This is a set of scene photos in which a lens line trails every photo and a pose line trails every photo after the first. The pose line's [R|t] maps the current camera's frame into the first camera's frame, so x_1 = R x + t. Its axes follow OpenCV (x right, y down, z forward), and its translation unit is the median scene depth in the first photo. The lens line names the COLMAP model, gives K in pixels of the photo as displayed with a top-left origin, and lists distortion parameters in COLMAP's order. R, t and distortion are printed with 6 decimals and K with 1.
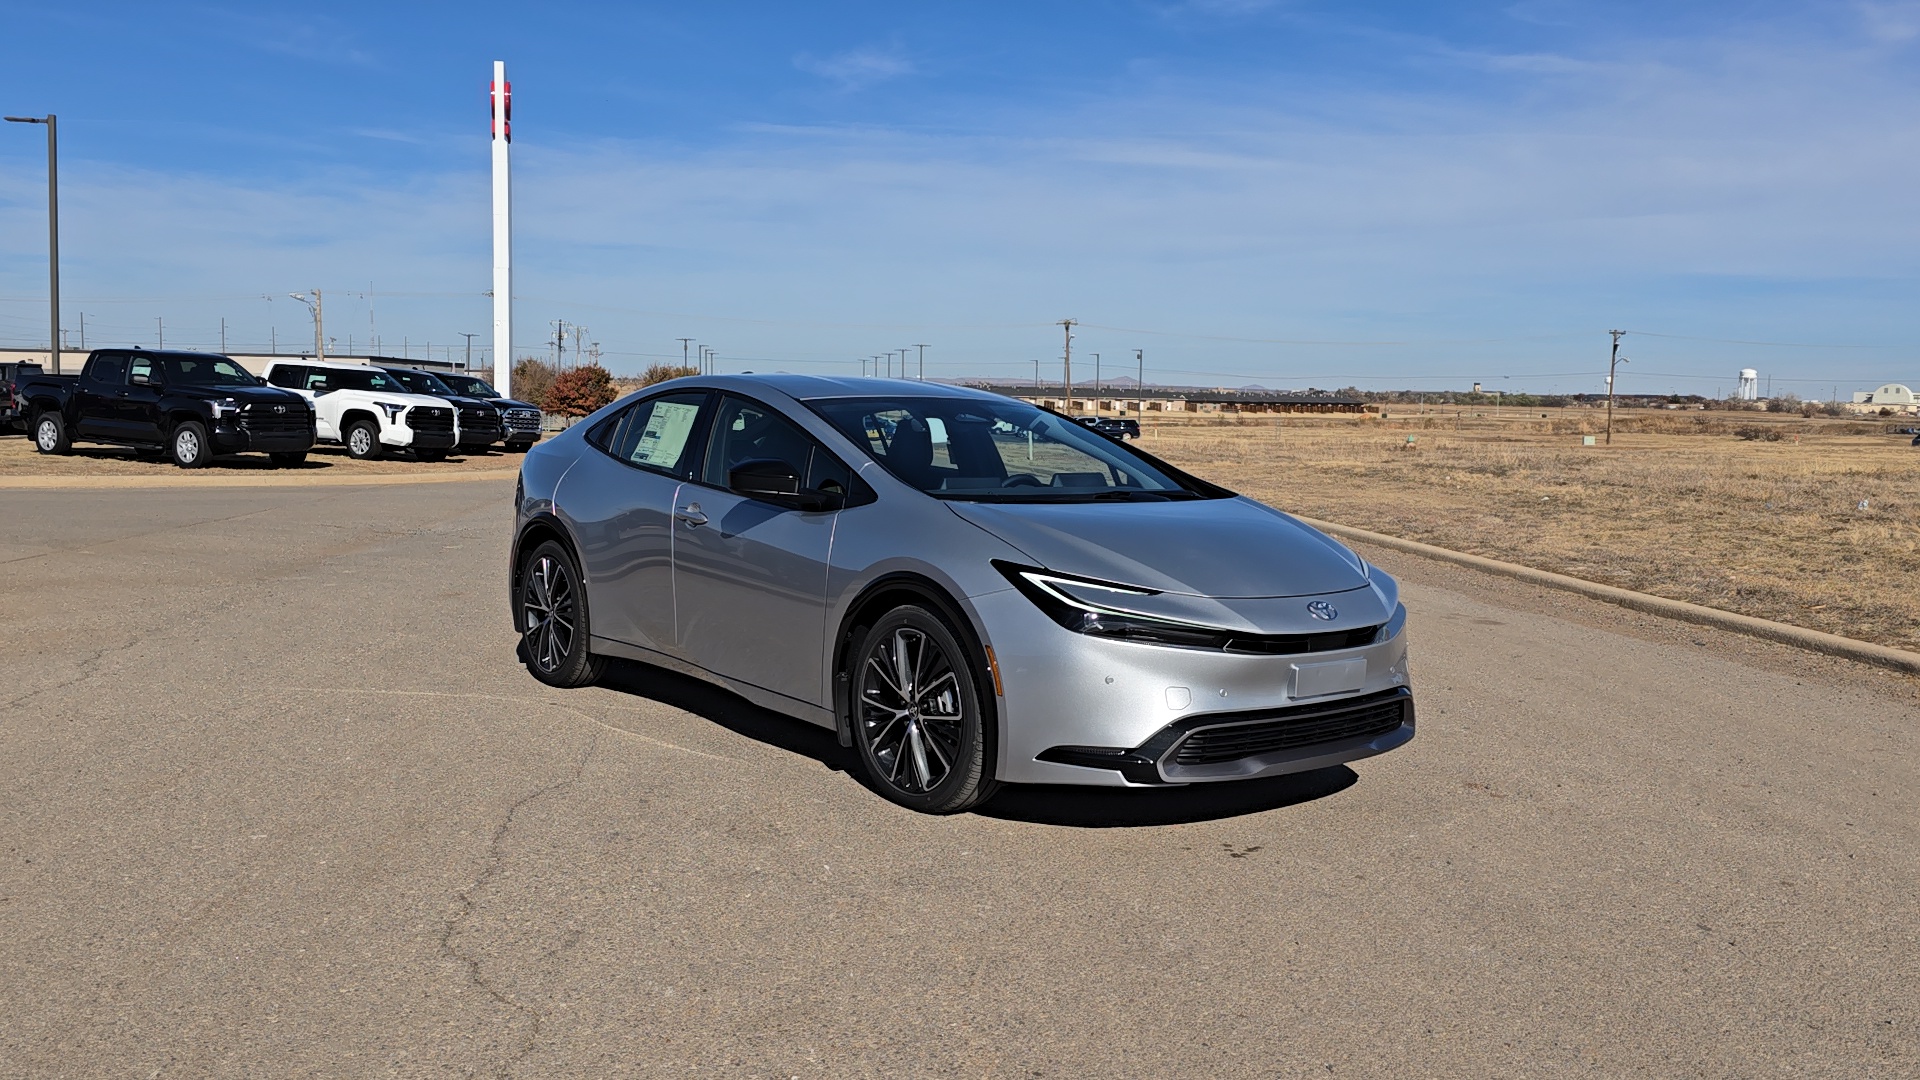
lens RADIAL K [[1591.9, 0, 962.3], [0, 1591.9, 543.3], [0, 0, 1]] dist [-0.006914, 0.000559]
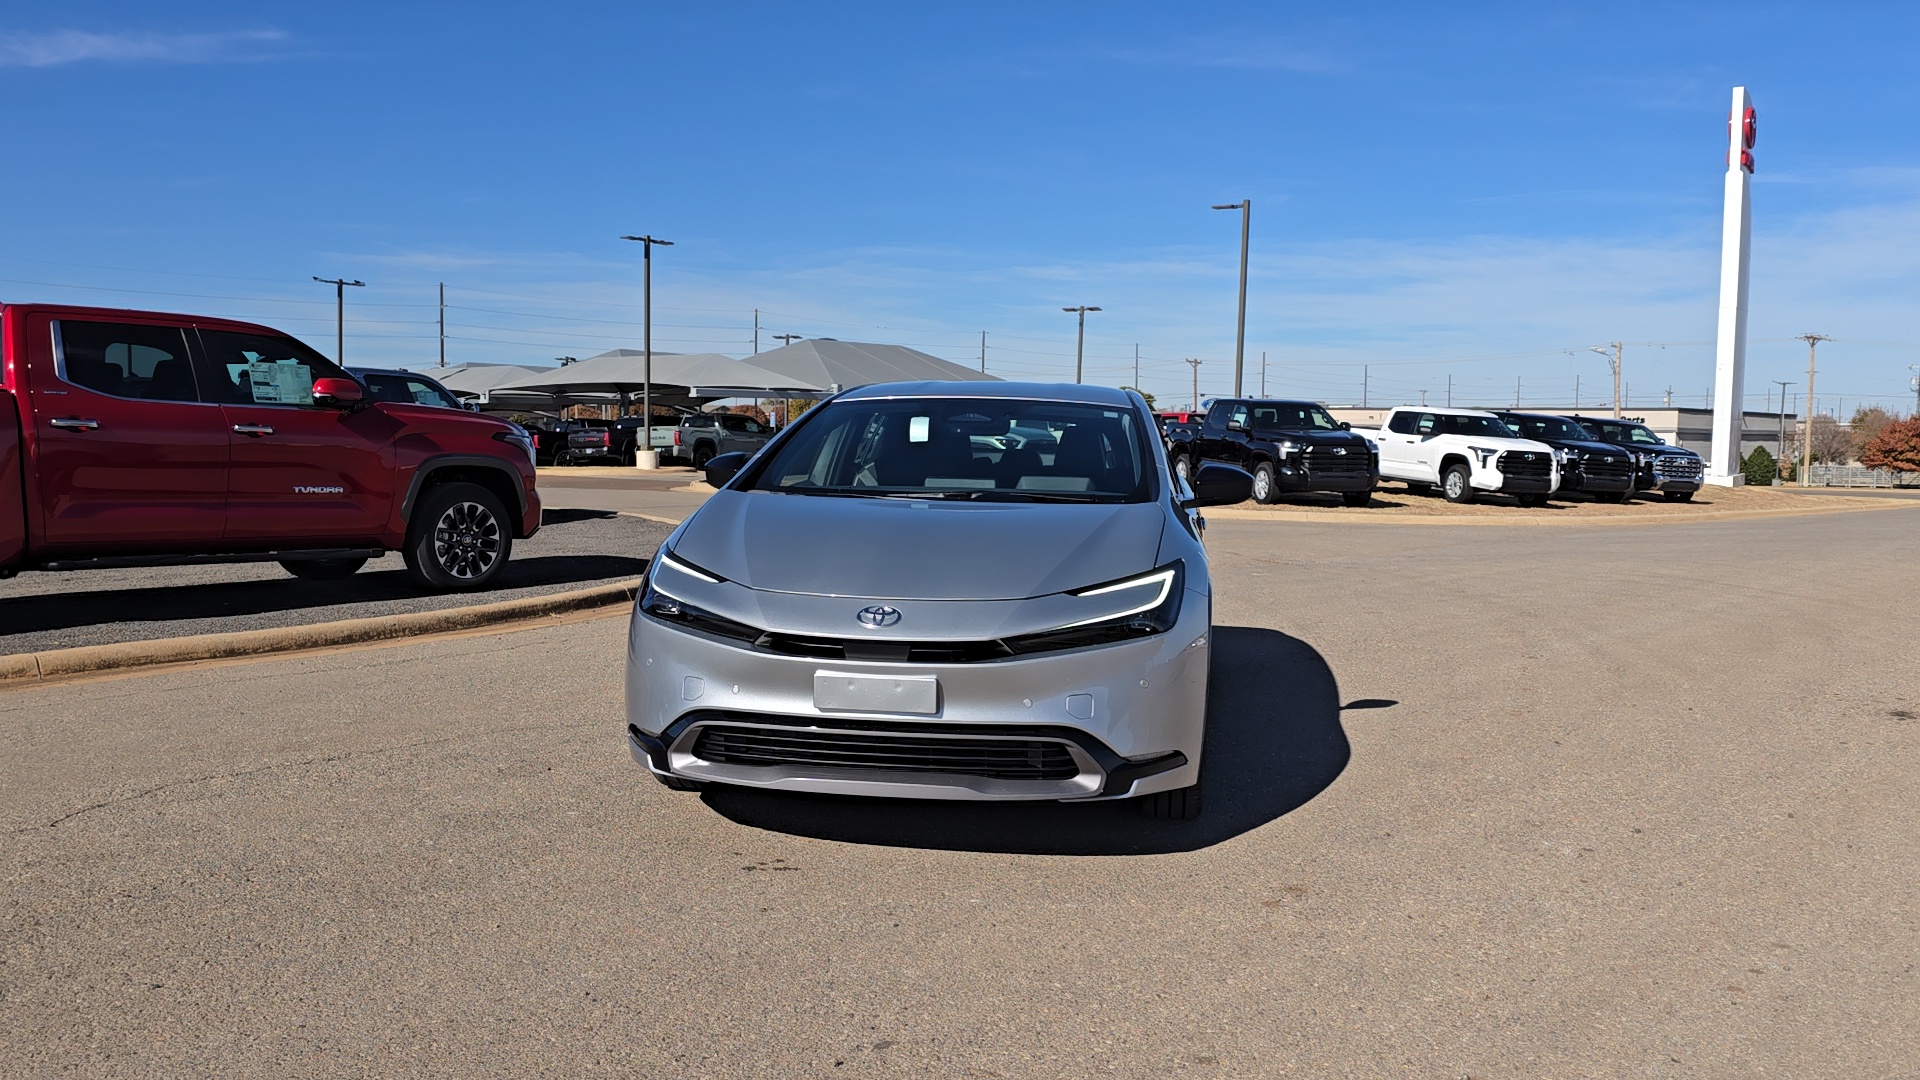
lens RADIAL K [[1591.9, 0, 962.3], [0, 1591.9, 543.3], [0, 0, 1]] dist [-0.006914, 0.000559]
pose [[0.676613, 0.041930, -0.735144, 0.158638], [-0.067971, 0.997671, -0.005655, 0.000484], [0.733195, 0.053794, 0.677887, 0.079514]]
